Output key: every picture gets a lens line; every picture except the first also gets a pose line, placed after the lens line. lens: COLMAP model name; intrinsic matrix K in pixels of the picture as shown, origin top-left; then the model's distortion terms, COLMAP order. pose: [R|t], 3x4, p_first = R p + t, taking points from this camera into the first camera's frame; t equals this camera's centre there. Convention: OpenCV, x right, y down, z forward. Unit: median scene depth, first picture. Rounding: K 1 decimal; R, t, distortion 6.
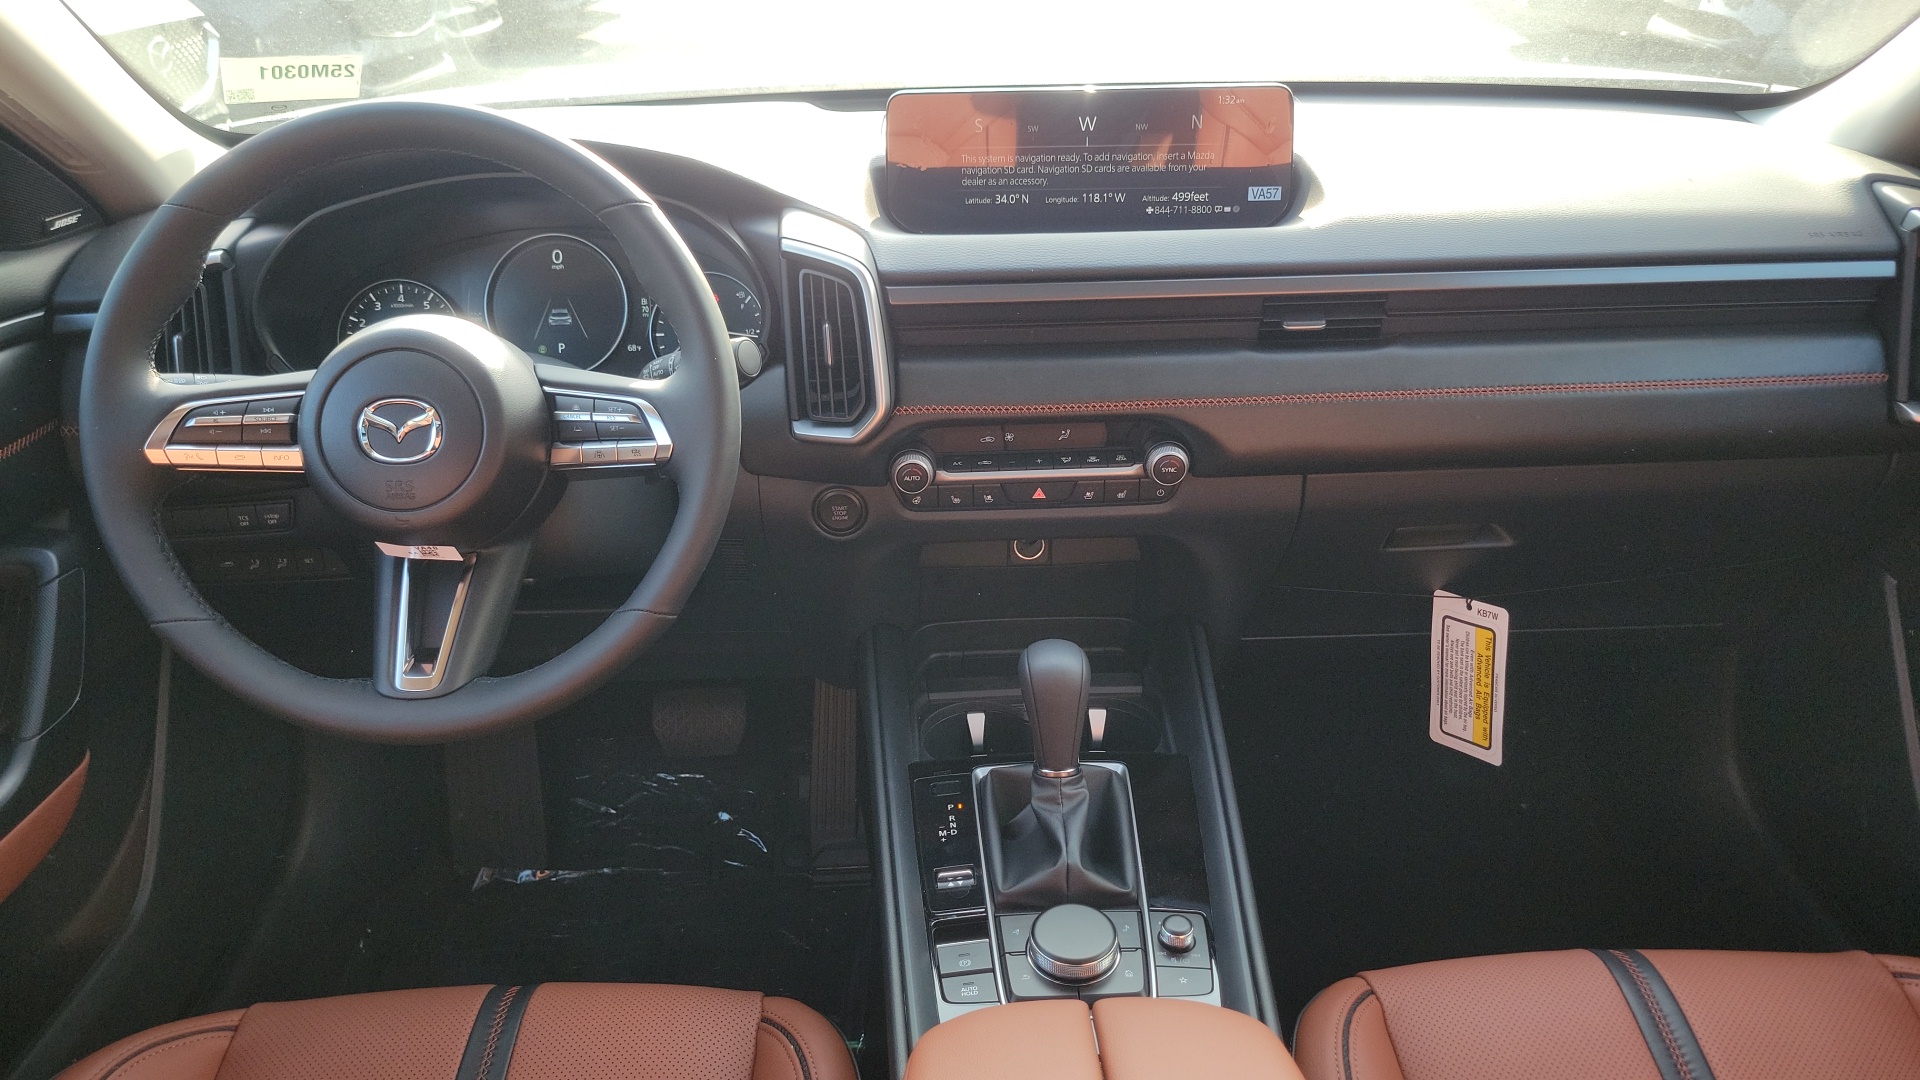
lens RADIAL K [[1460.9, 0, 971.7], [0, 1460.9, 539.7], [0, 0, 1]] dist [0.042087, -0.039513]
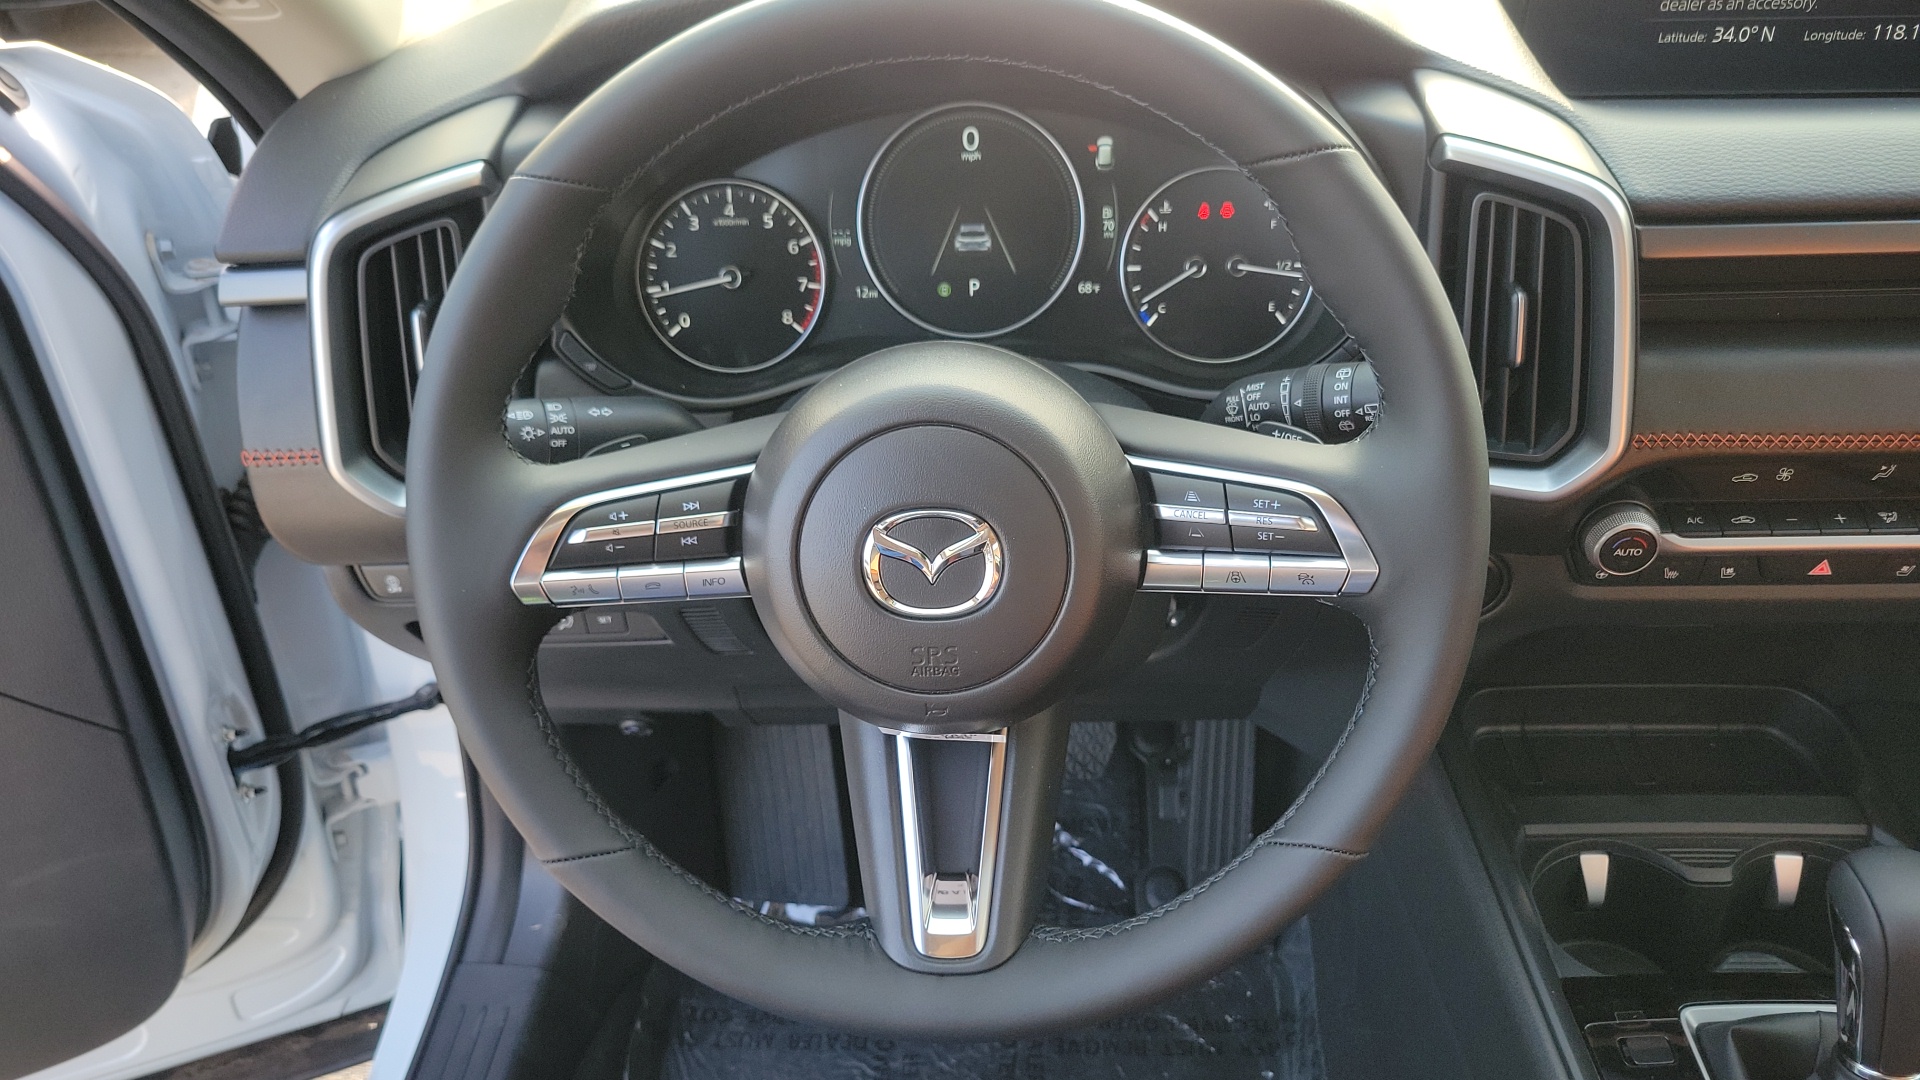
lens RADIAL K [[1466.0, 0, 954.9], [0, 1466.0, 547.5], [0, 0, 1]] dist [0.025850, -0.009379]
pose [[0.997531, 0.019008, -0.067605, -0.271155], [-0.007348, 0.985641, 0.168697, -0.141688], [0.069840, -0.167783, 0.983347, 0.397992]]
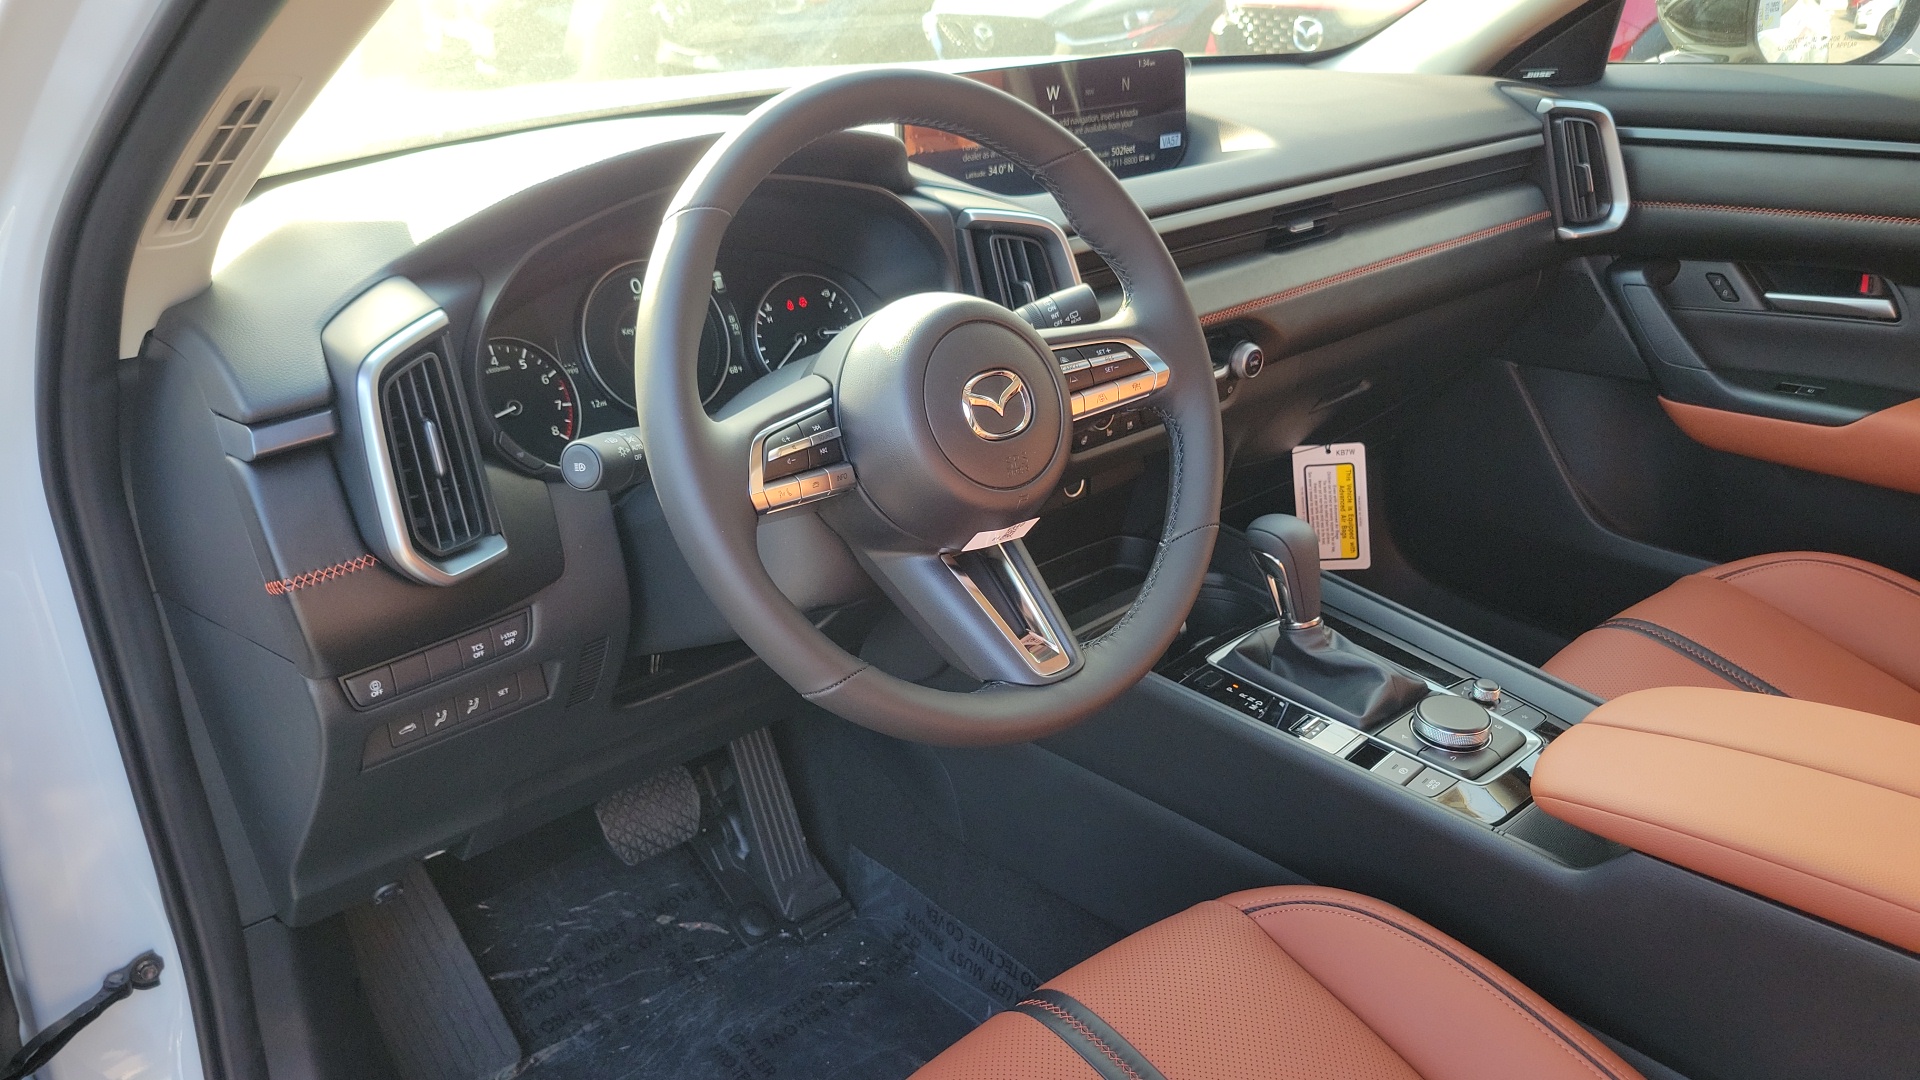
lens RADIAL K [[1466.0, 0, 954.9], [0, 1466.0, 547.5], [0, 0, 1]] dist [0.025850, -0.009379]
pose [[0.755933, -0.256286, 0.602398, -0.793455], [0.287579, 0.956646, 0.046124, -0.029856], [-0.588102, 0.138370, 0.796862, 0.222175]]
